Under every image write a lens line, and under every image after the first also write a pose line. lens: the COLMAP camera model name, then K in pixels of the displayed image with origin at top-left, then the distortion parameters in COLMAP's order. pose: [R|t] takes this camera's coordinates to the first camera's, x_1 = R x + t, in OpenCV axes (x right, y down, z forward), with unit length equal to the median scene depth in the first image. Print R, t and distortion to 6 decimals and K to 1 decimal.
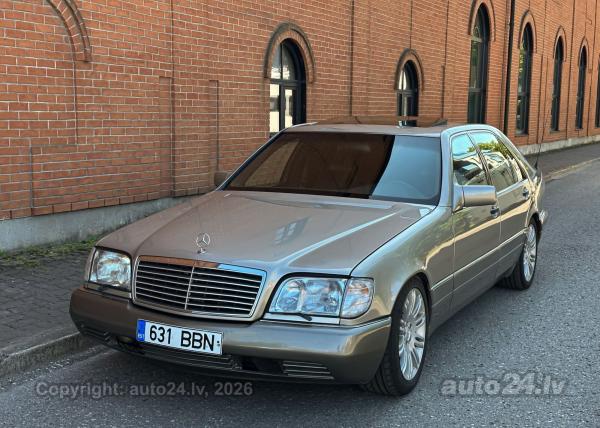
lens RADIAL K [[832.4, 0, 300.0], [0, 832.4, 214.0], [0, 0, 1]] dist [0.129744, -0.009295]
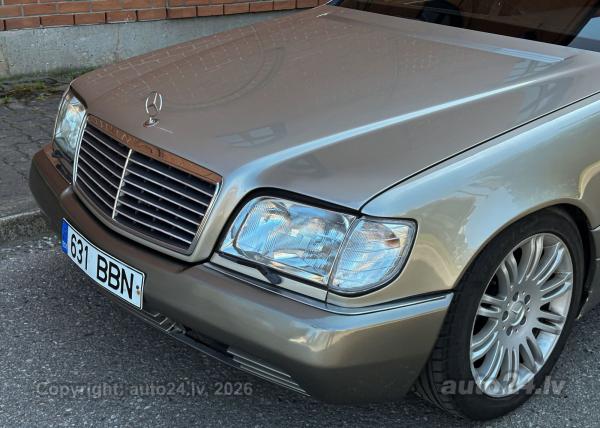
lens RADIAL K [[832.4, 0, 300.0], [0, 832.4, 214.0], [0, 0, 1]] dist [0.129744, -0.009295]
pose [[0.912318, 0.154401, -0.379256, 0.215934], [-0.057373, 0.965250, 0.254954, -0.050890], [0.405442, -0.210840, 0.889474, 0.528502]]
